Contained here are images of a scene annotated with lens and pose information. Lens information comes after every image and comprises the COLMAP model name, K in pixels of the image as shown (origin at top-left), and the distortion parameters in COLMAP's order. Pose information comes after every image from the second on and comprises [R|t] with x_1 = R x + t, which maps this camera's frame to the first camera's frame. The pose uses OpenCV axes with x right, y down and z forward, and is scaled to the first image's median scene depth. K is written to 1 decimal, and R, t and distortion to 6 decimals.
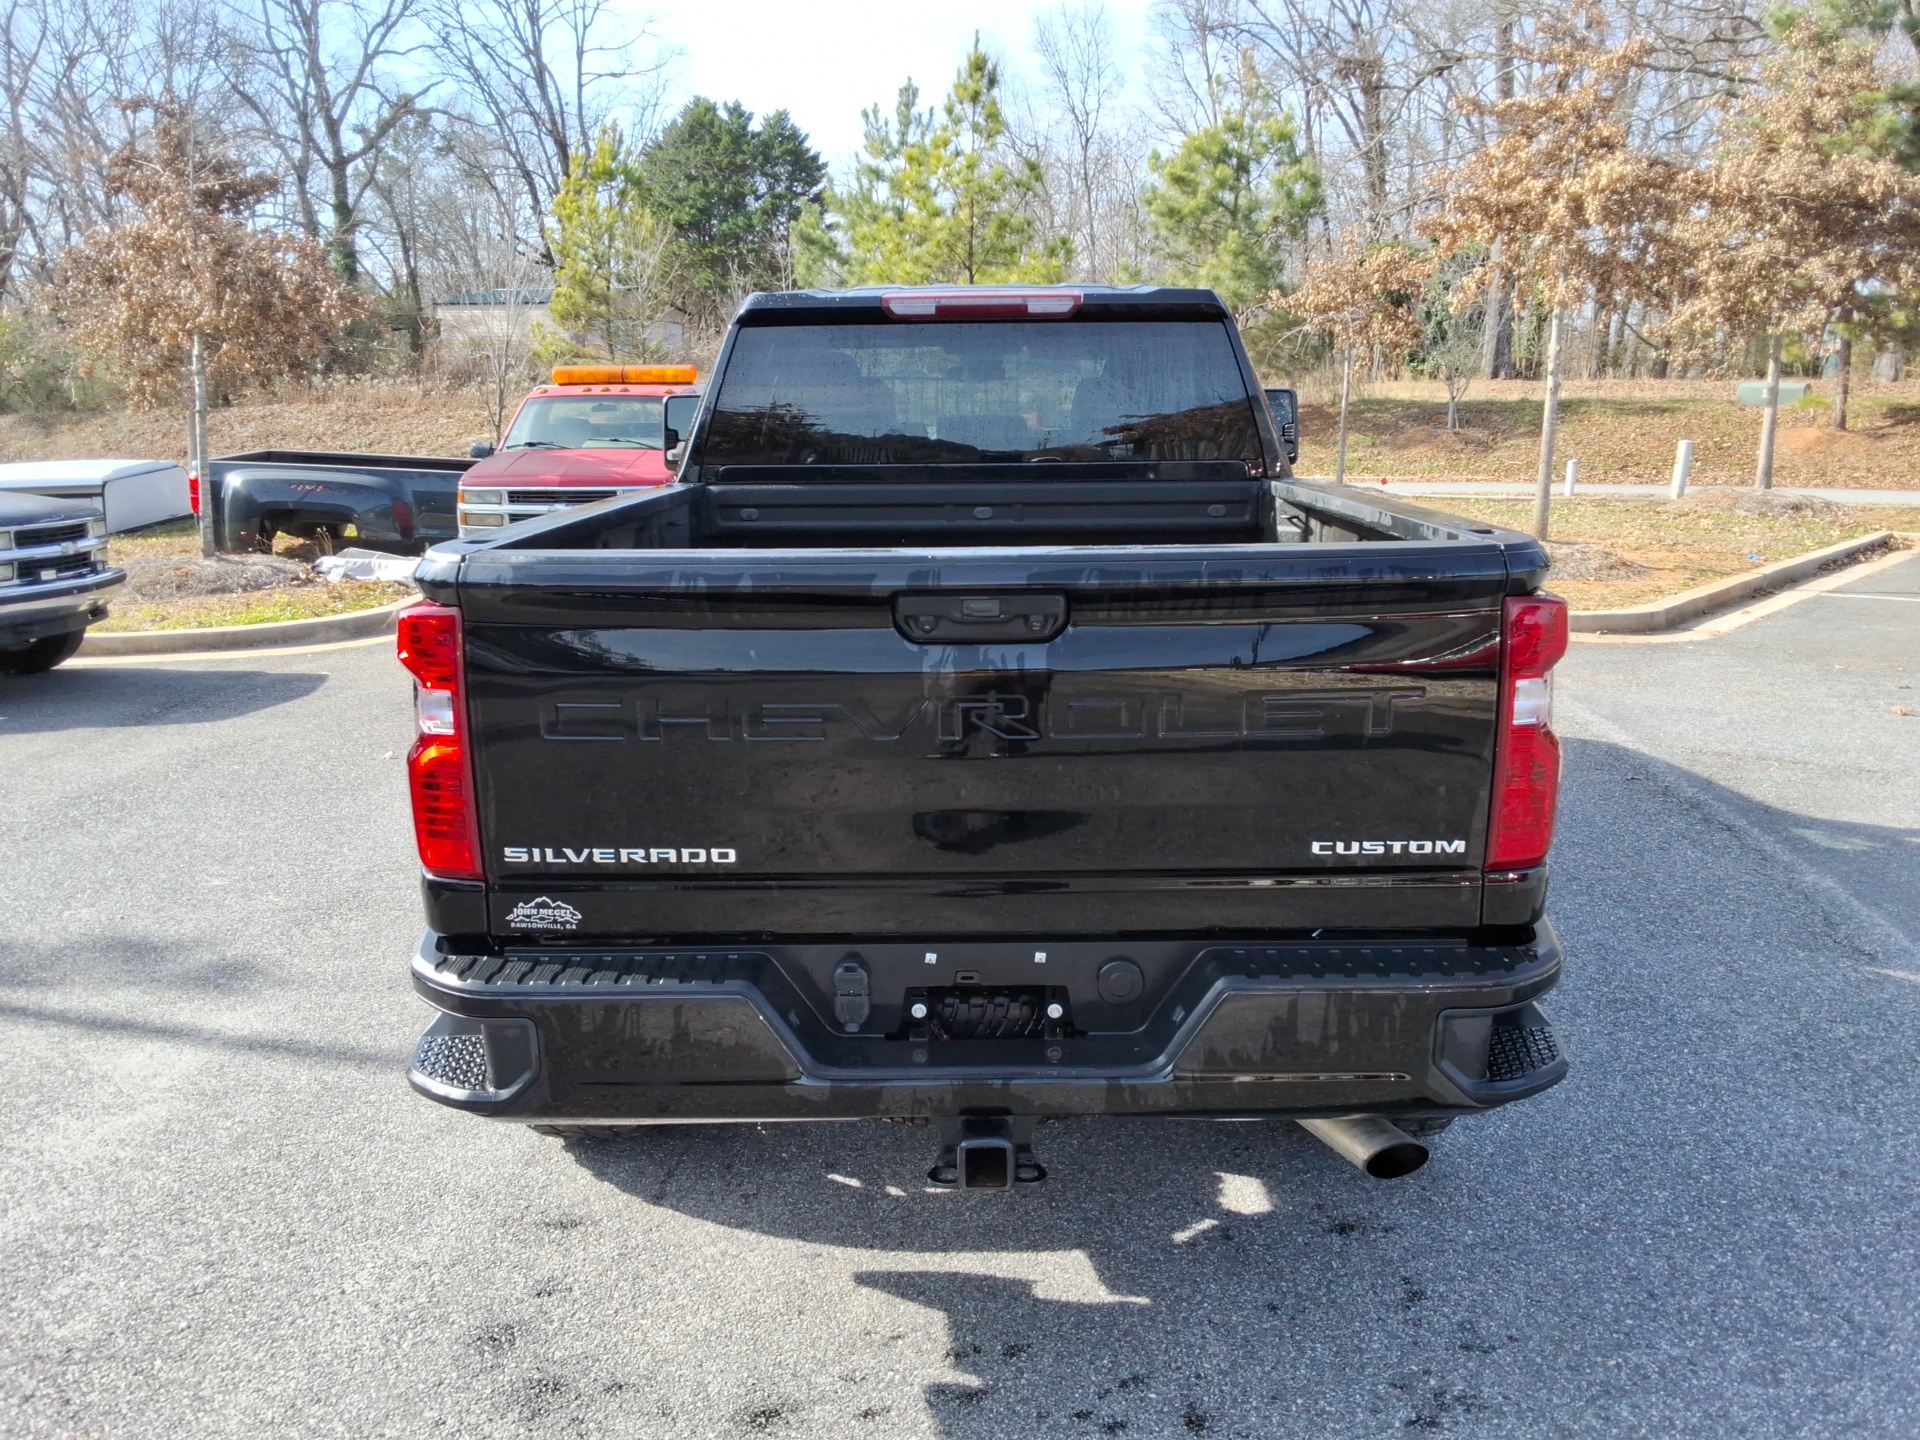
lens RADIAL K [[1547.4, 0, 973.8], [0, 1547.4, 717.1], [0, 0, 1]] dist [0.083243, -0.124205]
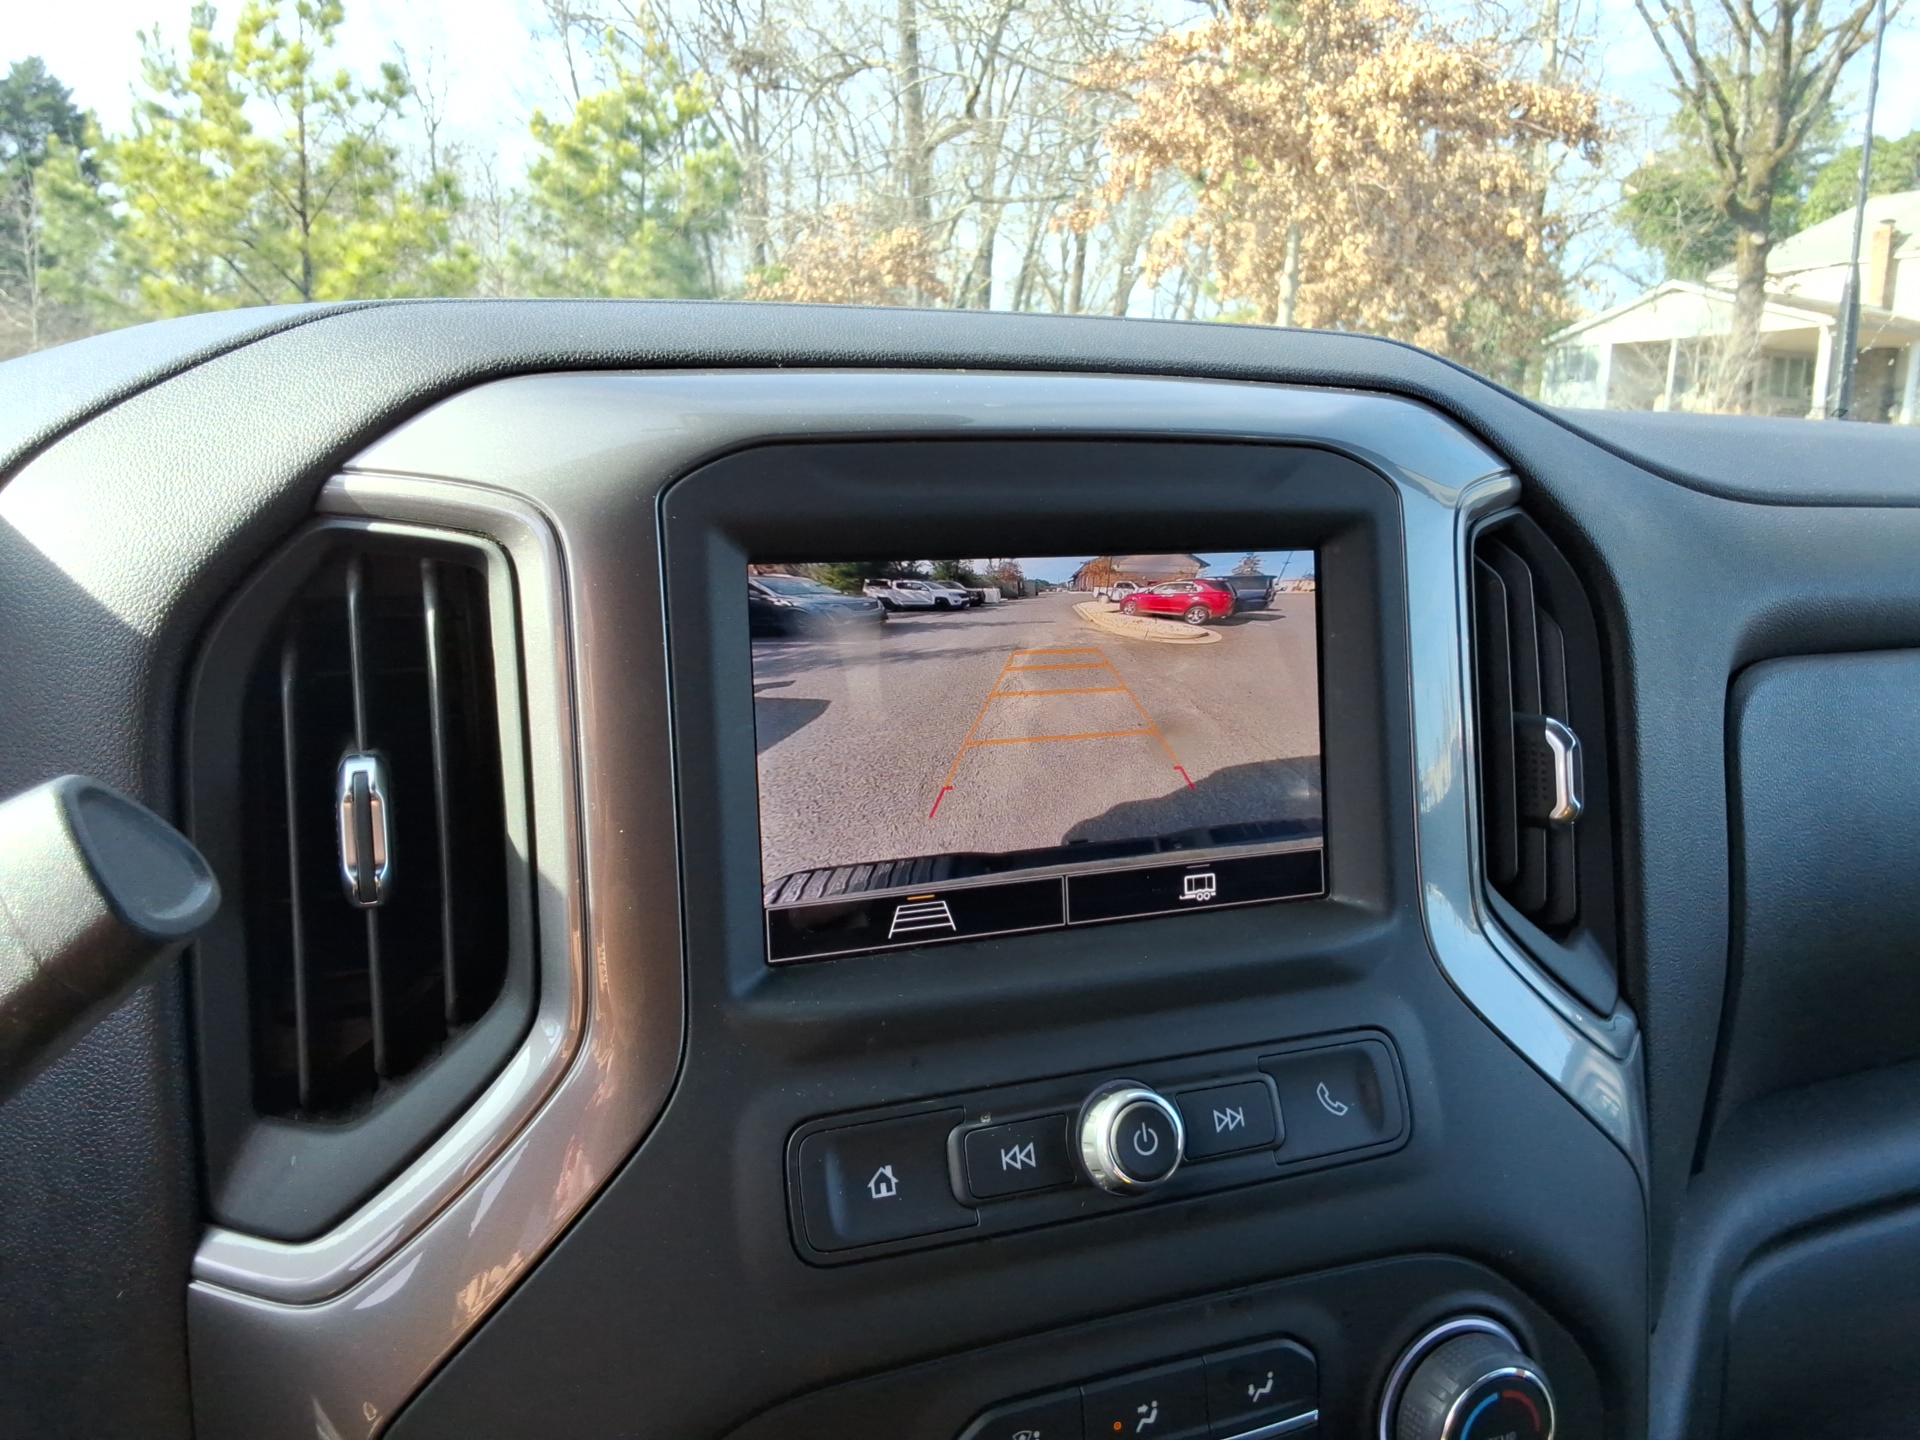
lens RADIAL K [[1547.4, 0, 969.6], [0, 1547.4, 705.7], [0, 0, 1]] dist [0.083243, -0.124205]
pose [[0.921866, -0.040297, 0.385407, -0.007387], [0.050492, 0.998590, -0.016365, -0.047329], [-0.384205, 0.034547, 0.922601, 0.263834]]
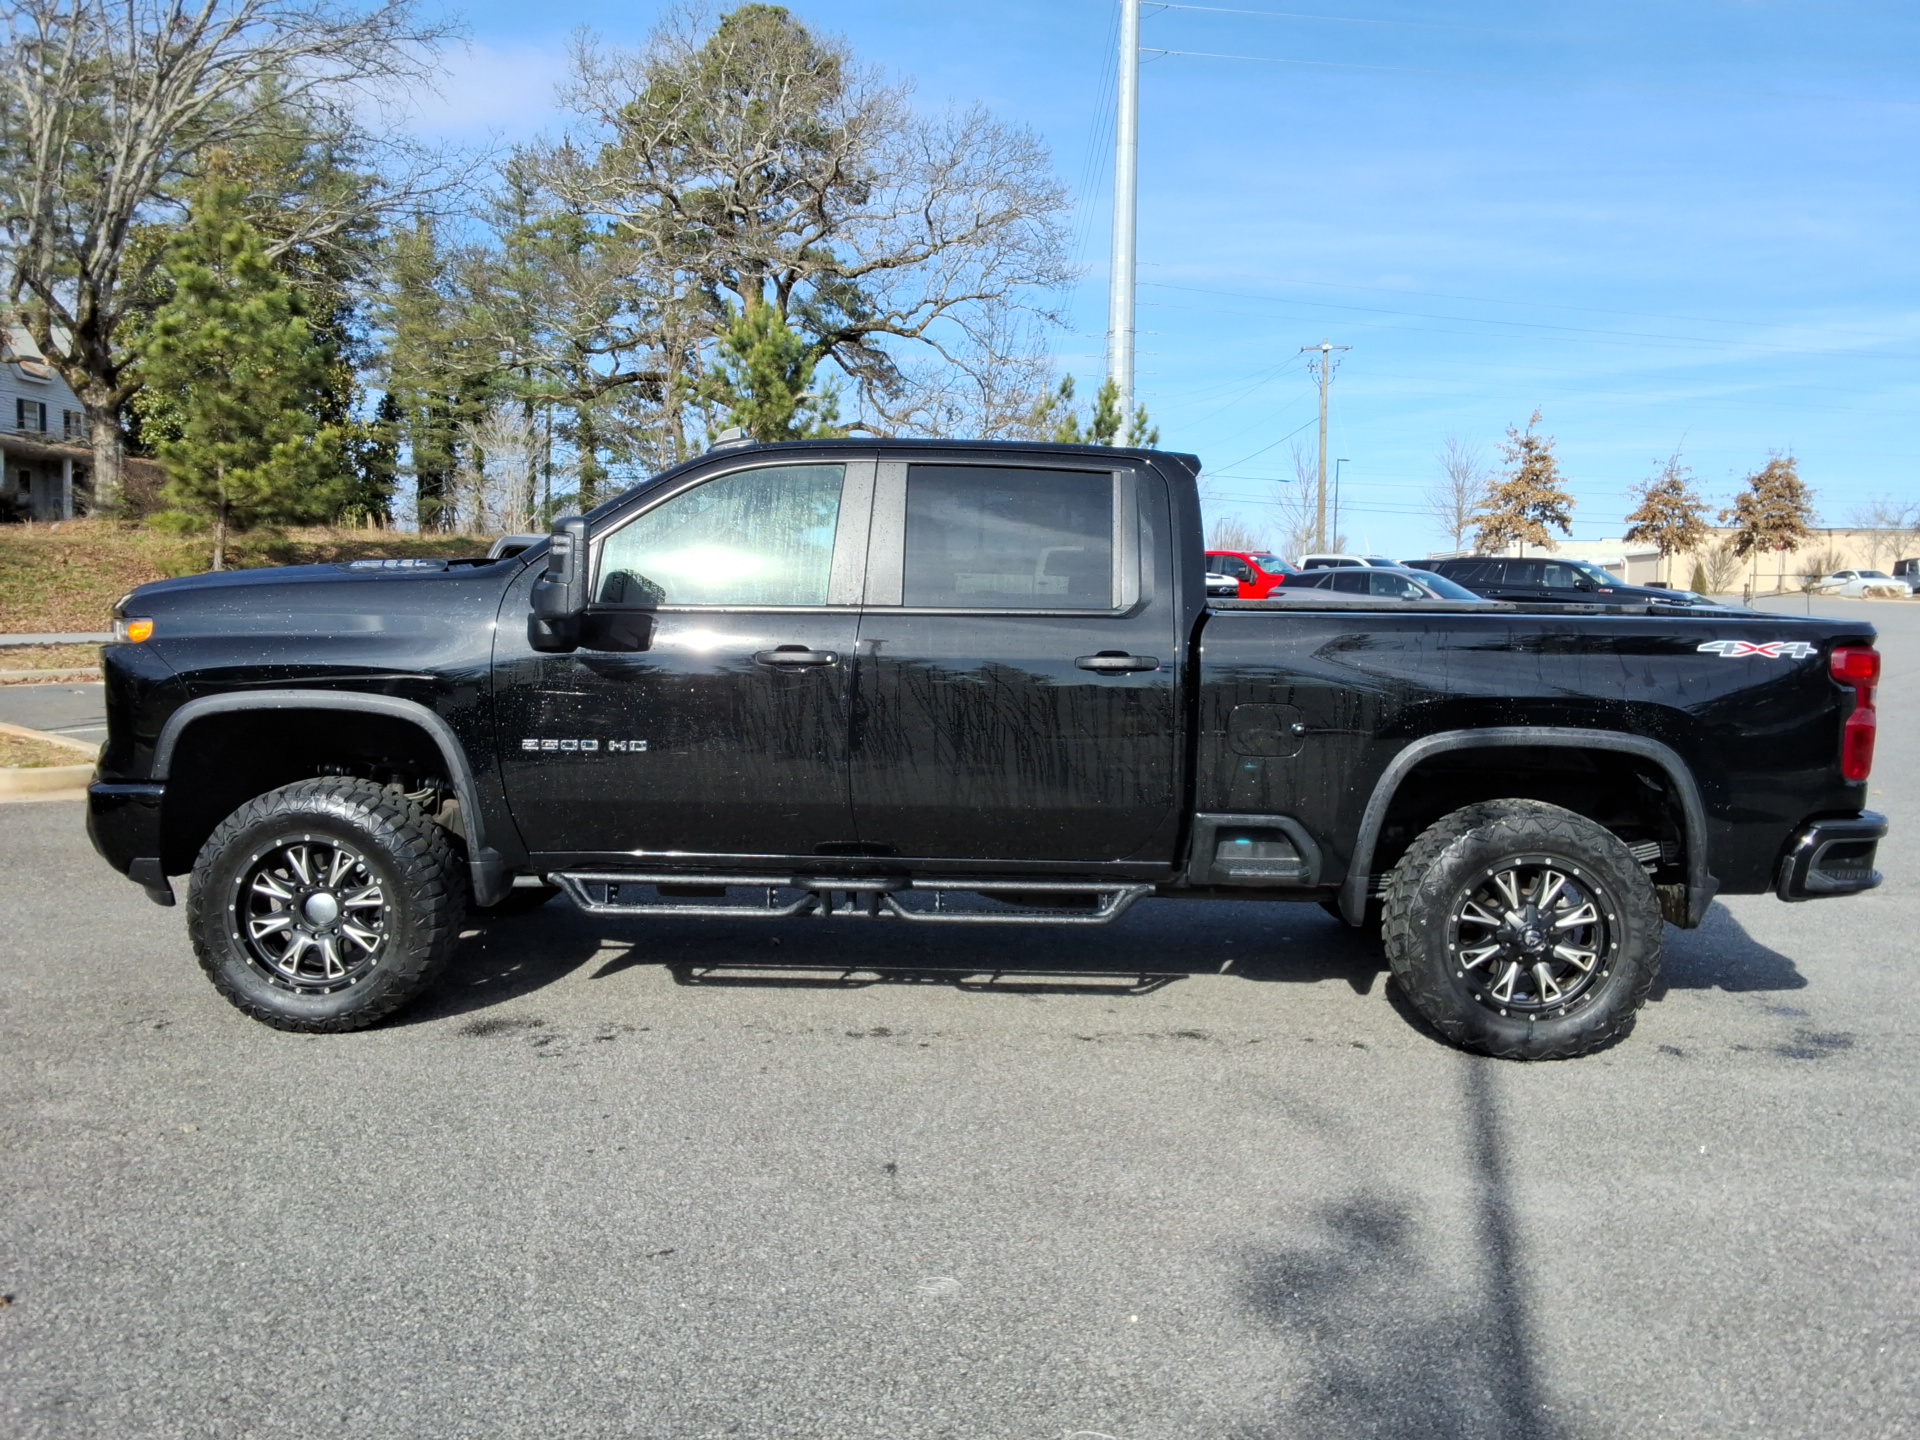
lens RADIAL K [[1547.4, 0, 997.4], [0, 1547.4, 710.7], [0, 0, 1]] dist [0.083243, -0.124205]
pose [[0.000362, -0.088650, 0.996063, -0.261440], [0.181674, 0.979493, 0.087109, -0.040772], [-0.983359, 0.180927, 0.016460, 0.226061]]
